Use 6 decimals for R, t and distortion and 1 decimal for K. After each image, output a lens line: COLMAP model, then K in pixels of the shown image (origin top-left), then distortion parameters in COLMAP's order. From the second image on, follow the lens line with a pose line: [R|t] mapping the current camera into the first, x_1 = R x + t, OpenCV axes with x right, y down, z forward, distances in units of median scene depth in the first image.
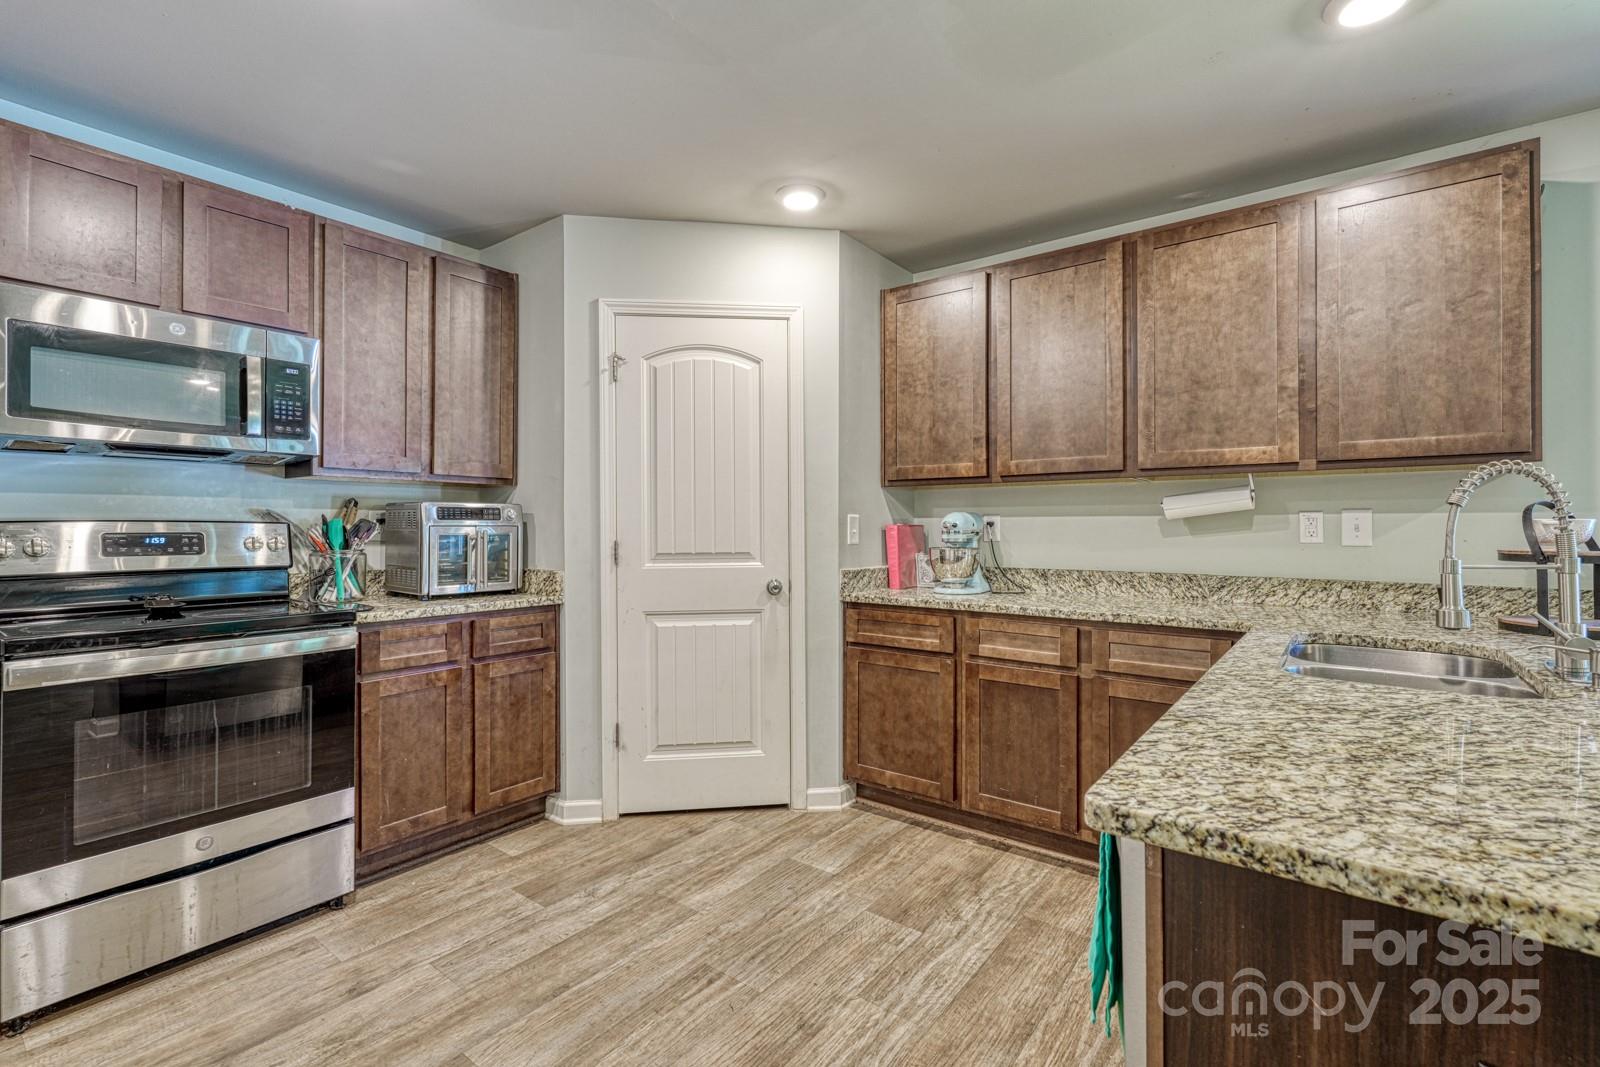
lens RADIAL K [[701.7, 0, 797.7], [0, 701.7, 525.2], [0, 0, 1]] dist [-0.002314, 0.000116]
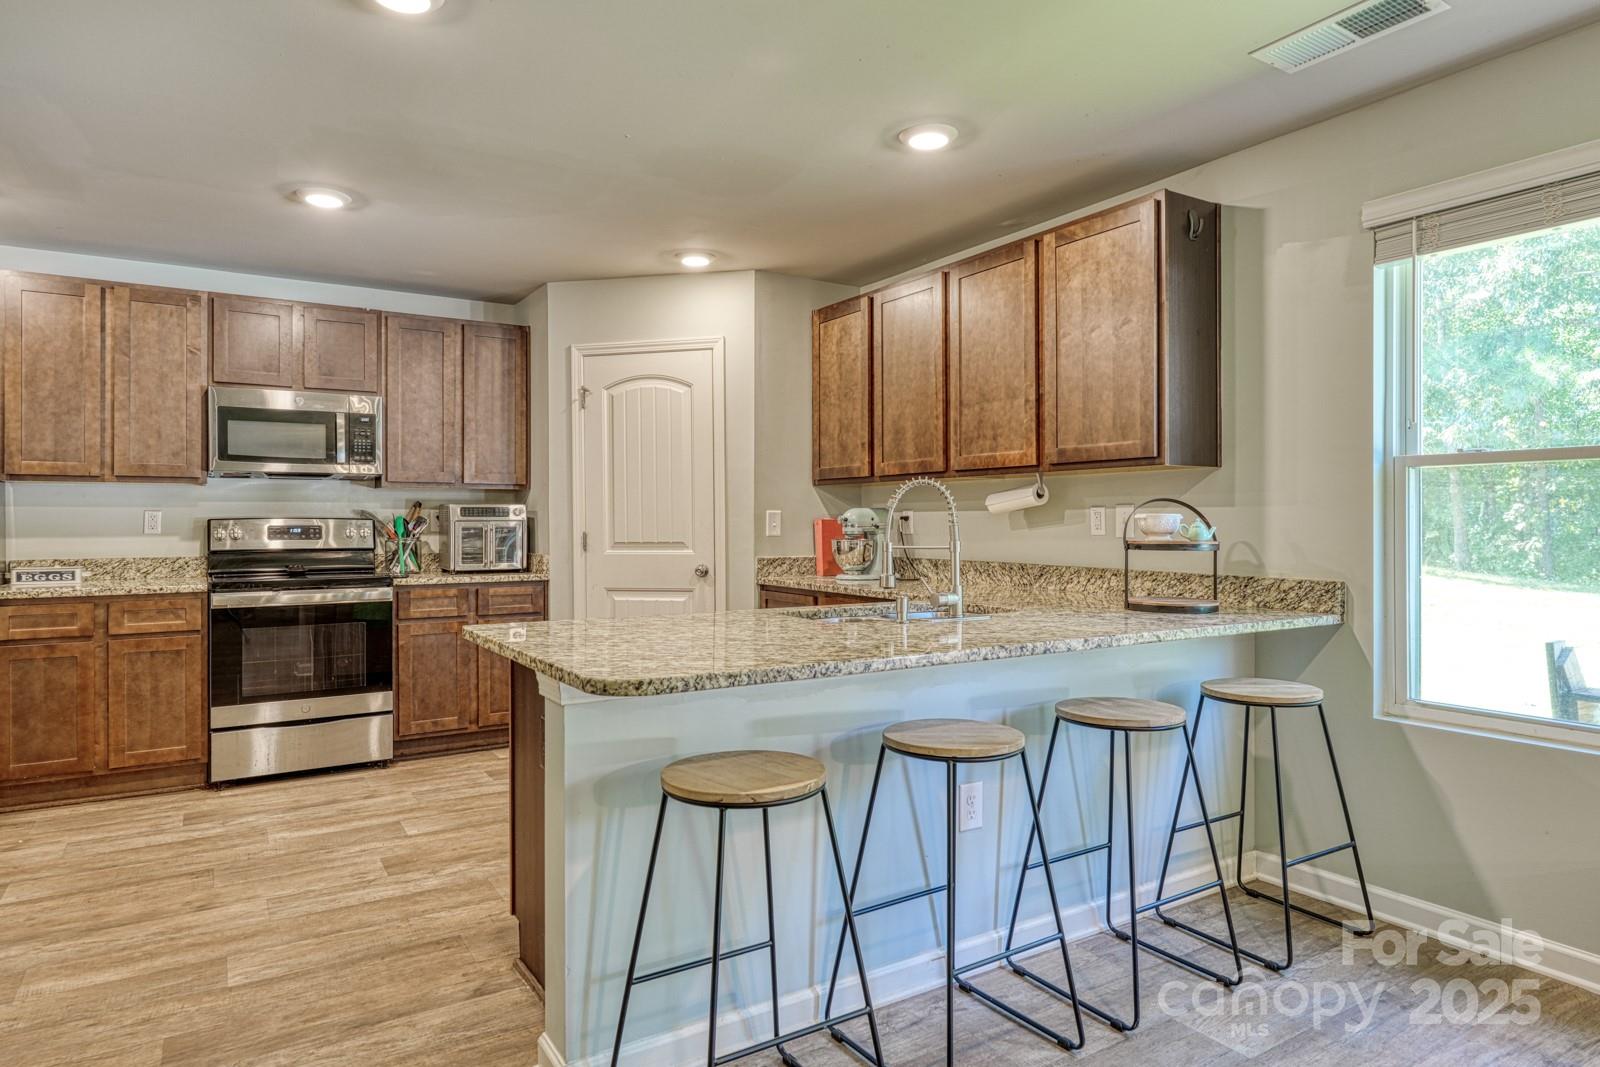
lens RADIAL K [[951.2, 0, 804.3], [0, 951.2, 521.6], [0, 0, 1]] dist [0.012469, -0.005892]
pose [[0.936240, -0.001497, -0.351358, 0.787654], [0.003219, 0.999986, 0.004316, -0.003682], [0.351346, -0.005171, 0.936231, -0.530498]]
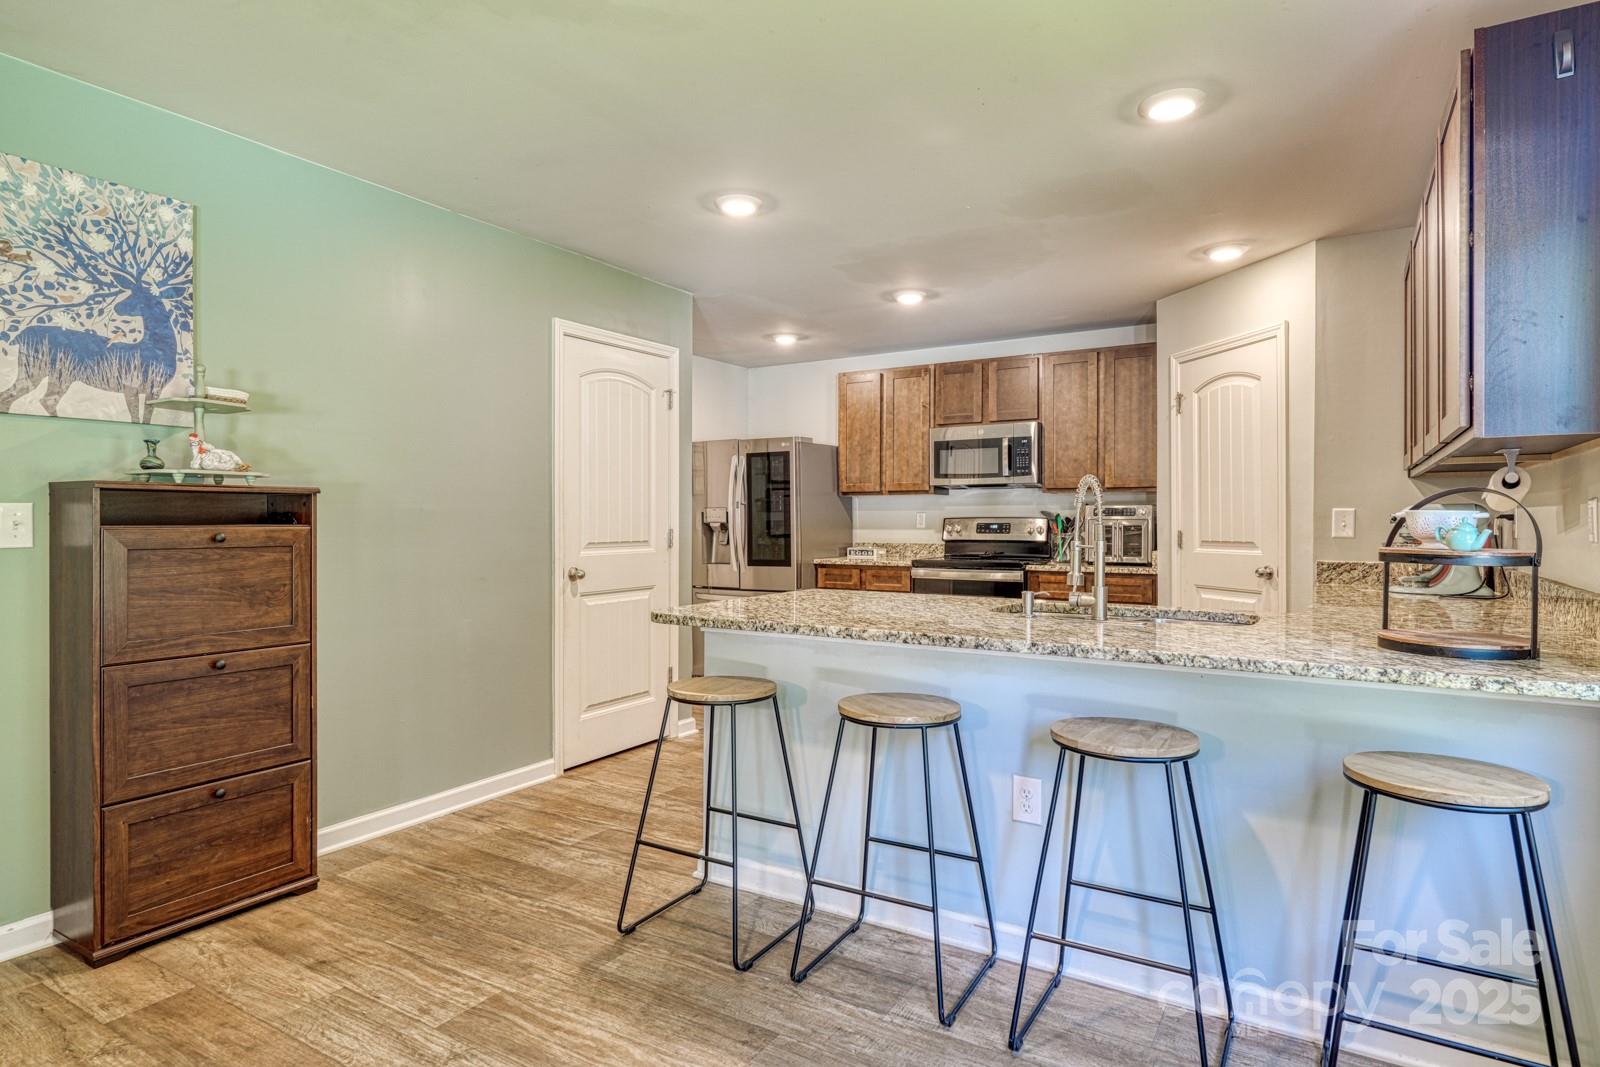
lens RADIAL K [[892.2, 0, 795.1], [0, 892.2, 520.2], [0, 0, 1]] dist [0.008948, 0.007886]
pose [[0.101833, -0.000756, -0.994801, 1.489301], [0.002798, 0.999996, -0.000474, 0.000961], [0.994798, -0.002735, 0.101835, 0.091949]]
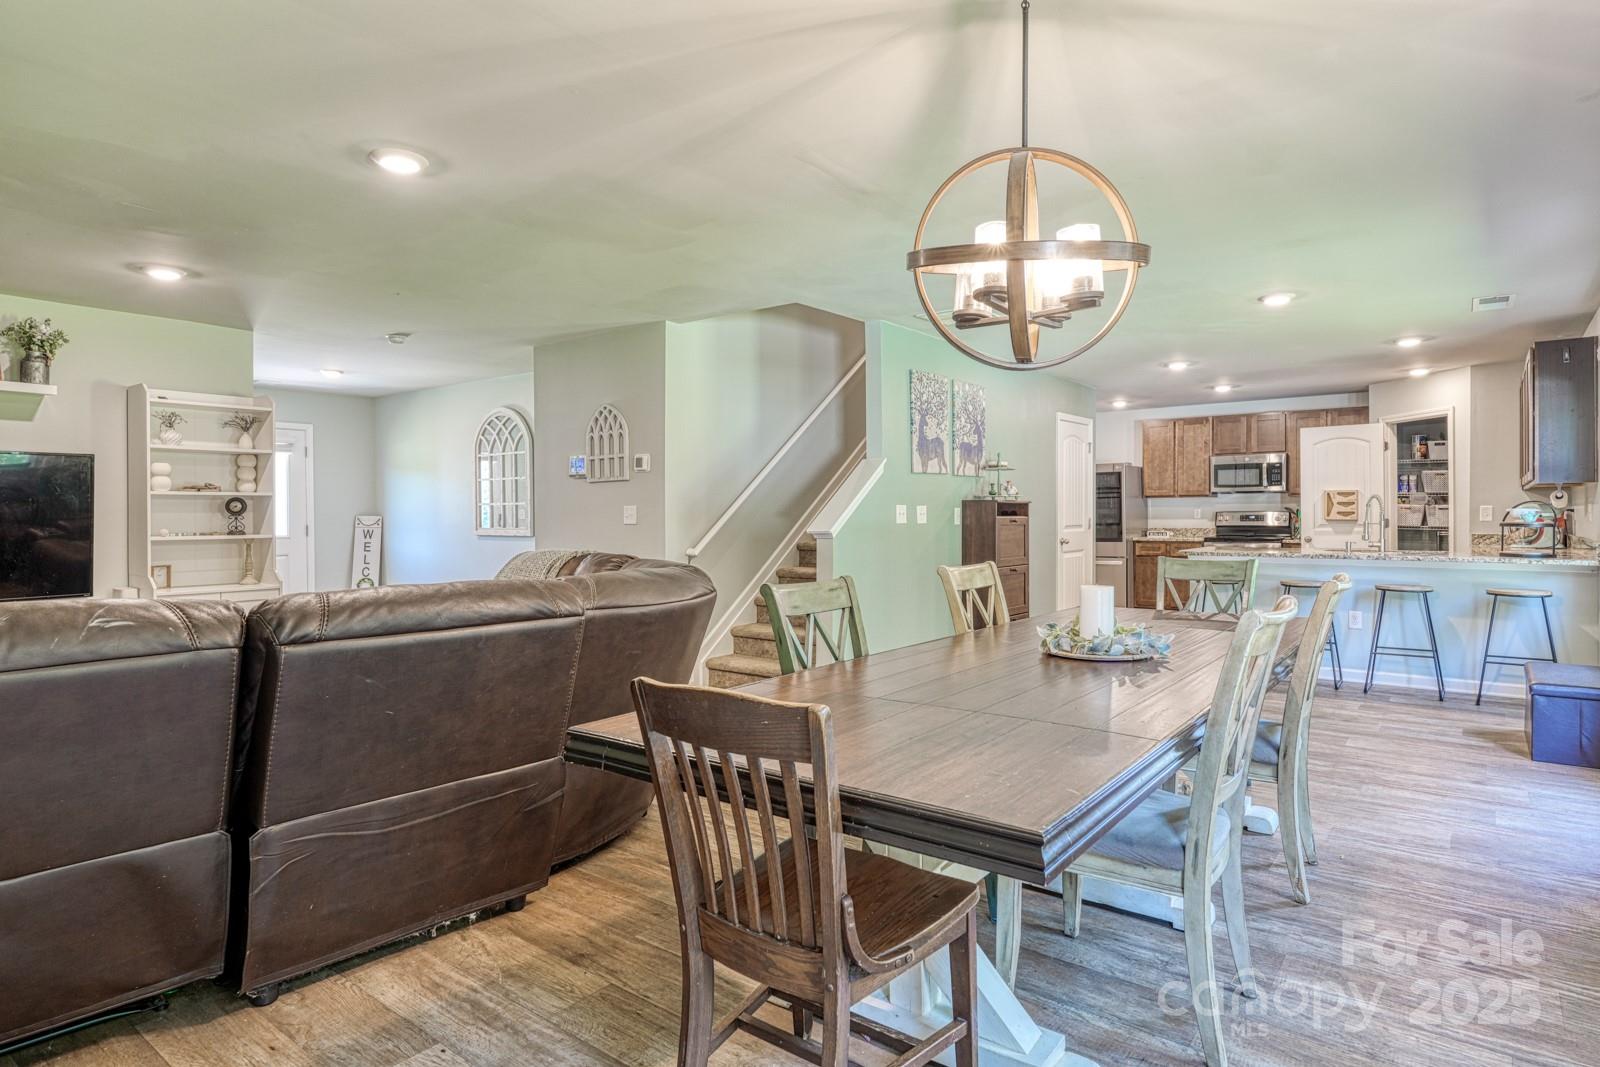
lens RADIAL K [[892.2, 0, 803.2], [0, 892.2, 516.1], [0, 0, 1]] dist [0.008948, 0.007886]
pose [[0.001207, 0.001393, -0.999998, 2.985329], [0.007069, 0.999974, 0.001402, -0.004328], [0.999974, -0.007071, 0.001197, -1.047075]]
